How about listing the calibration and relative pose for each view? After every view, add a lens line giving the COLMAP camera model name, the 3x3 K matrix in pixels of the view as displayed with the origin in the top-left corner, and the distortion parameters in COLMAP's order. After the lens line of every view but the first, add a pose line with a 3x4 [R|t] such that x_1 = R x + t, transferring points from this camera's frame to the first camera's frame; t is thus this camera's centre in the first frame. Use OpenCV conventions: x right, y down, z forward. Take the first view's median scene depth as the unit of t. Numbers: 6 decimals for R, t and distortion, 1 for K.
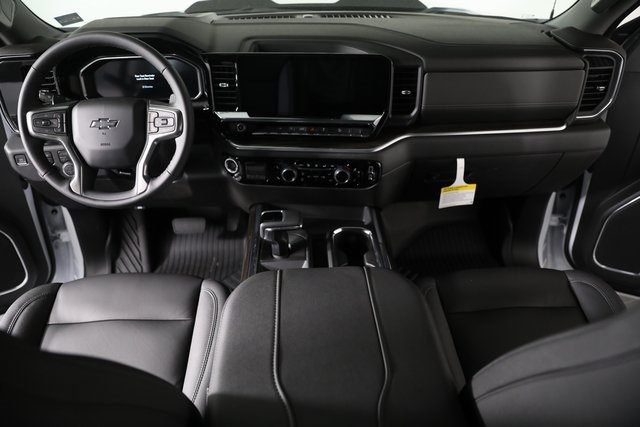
lens RADIAL K [[441.7, 0, 320.0], [0, 441.7, 213.5], [0, 0, 1]] dist [-0.106934, 0.091809]
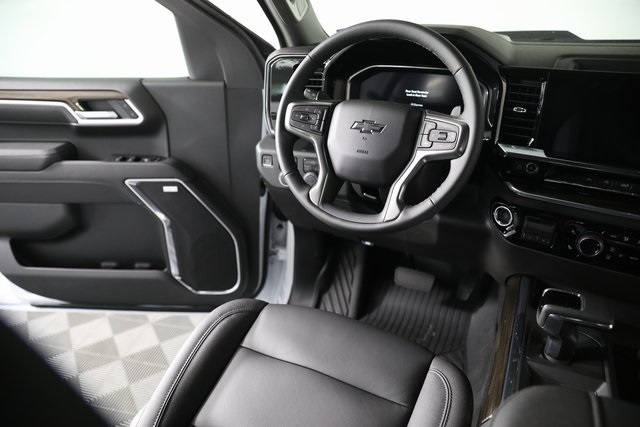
lens RADIAL K [[441.7, 0, 320.0], [0, 441.7, 213.5], [0, 0, 1]] dist [-0.106934, 0.091809]
pose [[0.868660, 0.206167, -0.450472, -0.146084], [-0.268045, 0.960293, -0.077385, 0.028645], [0.416631, 0.187968, 0.889430, 0.220783]]
